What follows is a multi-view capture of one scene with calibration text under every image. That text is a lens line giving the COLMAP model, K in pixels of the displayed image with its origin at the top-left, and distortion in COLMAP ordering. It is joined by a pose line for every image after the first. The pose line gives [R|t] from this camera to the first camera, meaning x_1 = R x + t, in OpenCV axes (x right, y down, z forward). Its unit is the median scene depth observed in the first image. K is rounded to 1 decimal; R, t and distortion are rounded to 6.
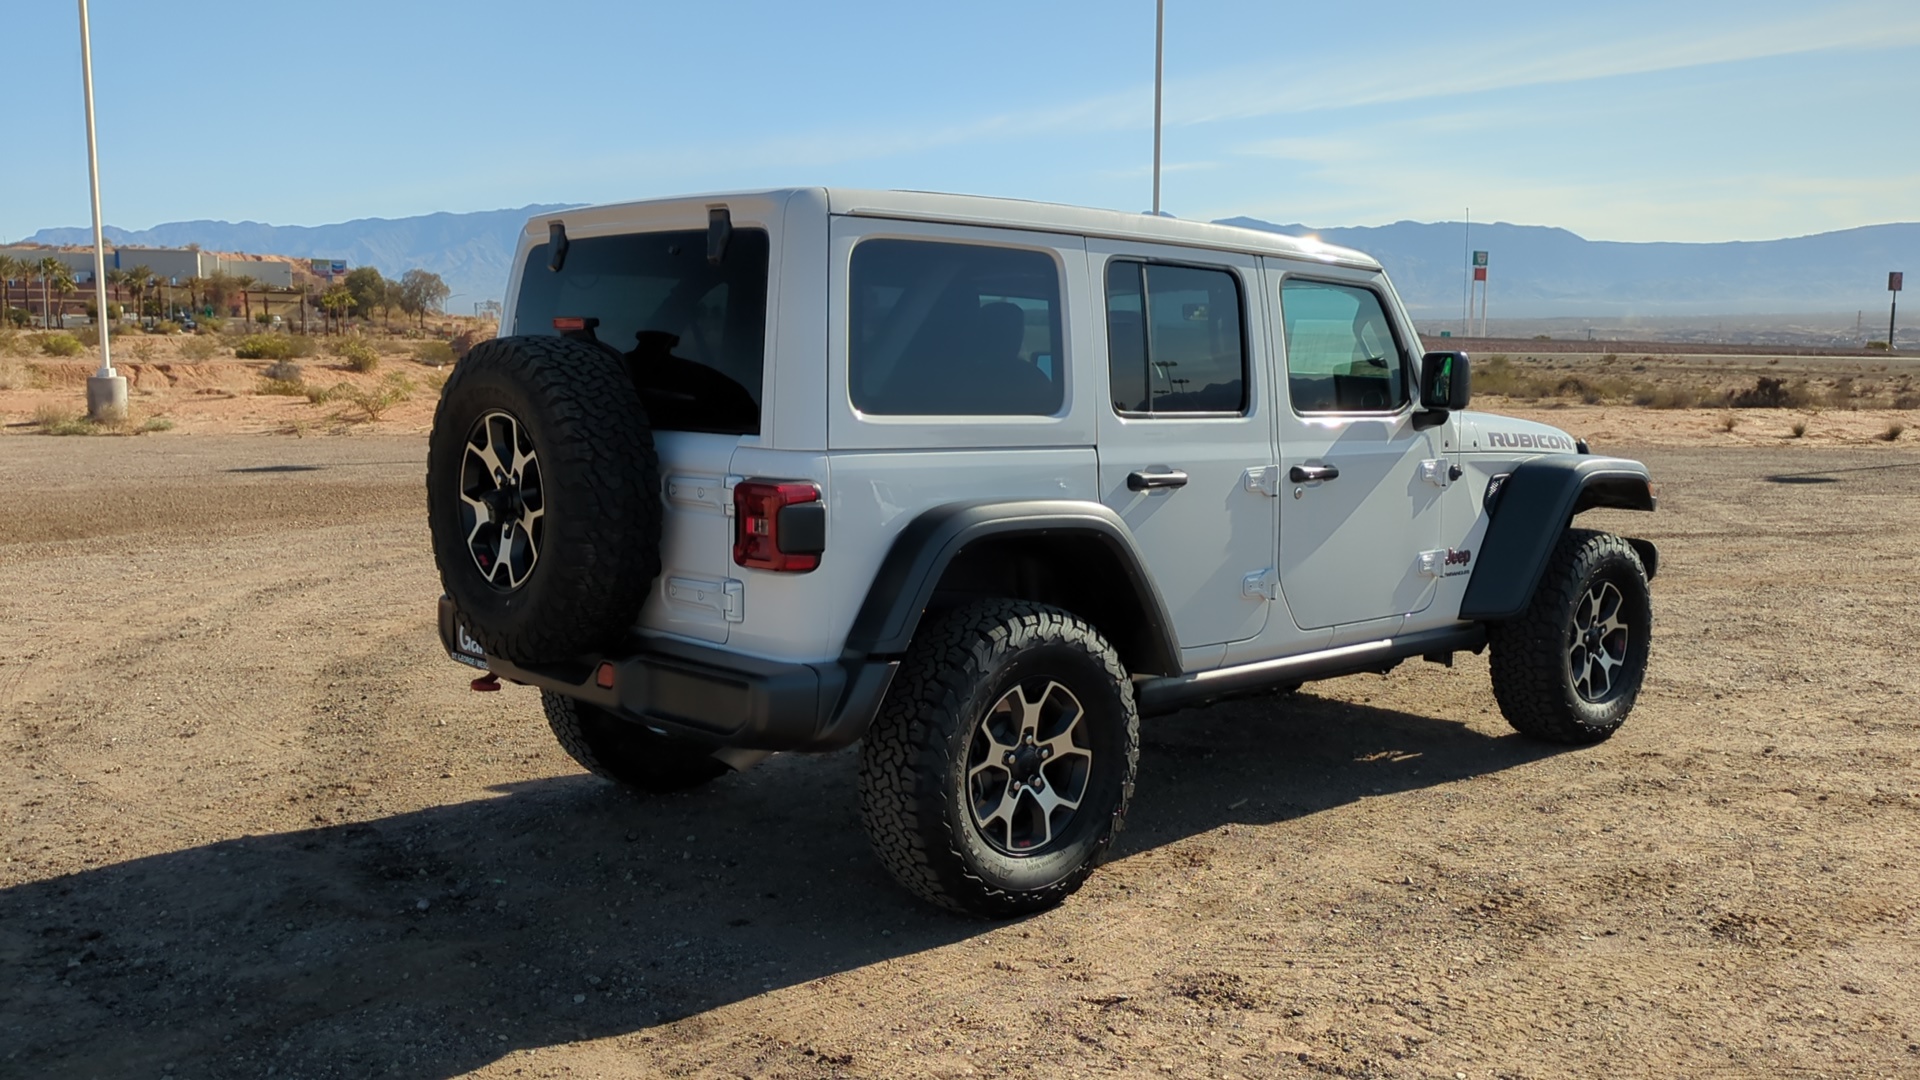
lens RADIAL K [[1649.6, 0, 978.8], [0, 1649.6, 536.9], [0, 0, 1]] dist [0.070354, -0.089855]
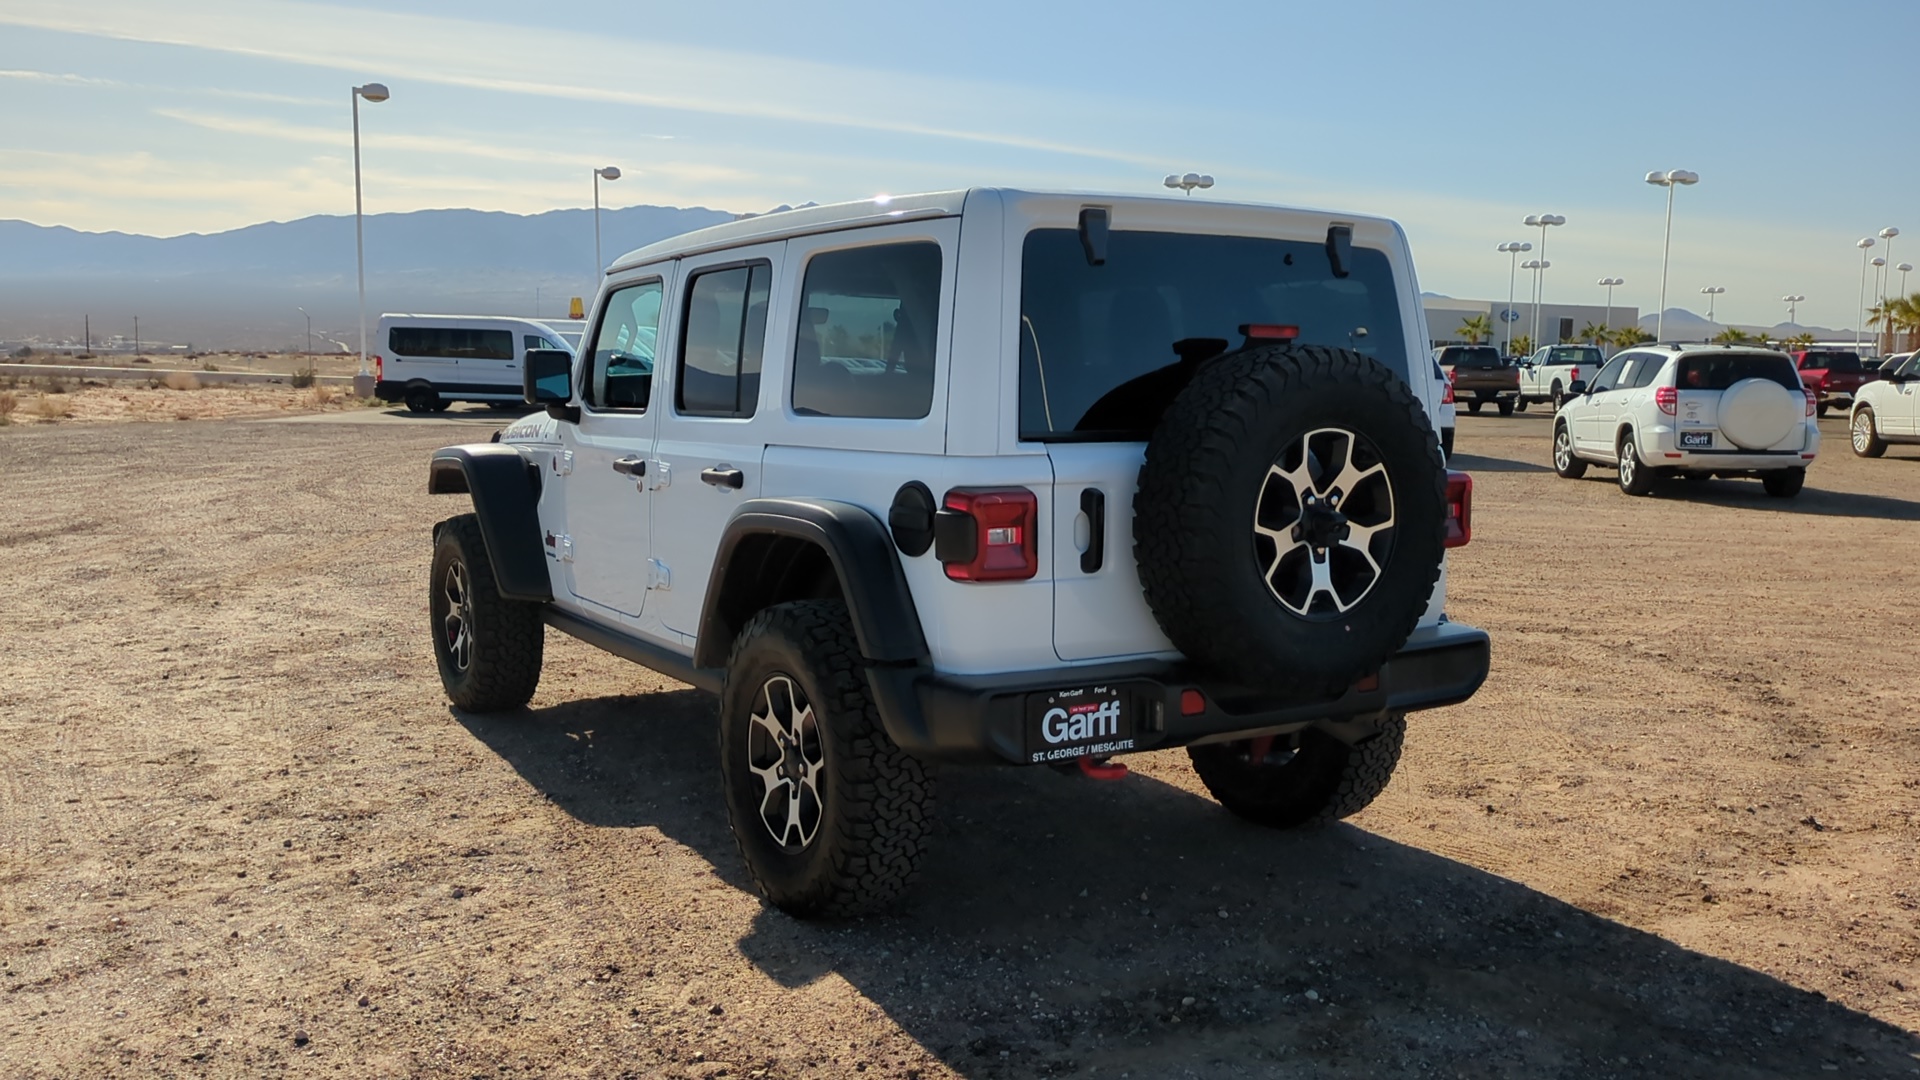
lens RADIAL K [[1649.6, 0, 976.2], [0, 1649.6, 533.5], [0, 0, 1]] dist [0.070354, -0.089855]
pose [[0.172753, -0.108437, 0.978978, -1.195234], [0.100561, 0.990669, 0.091987, -0.117255], [-0.979818, 0.082556, 0.182046, 0.995918]]
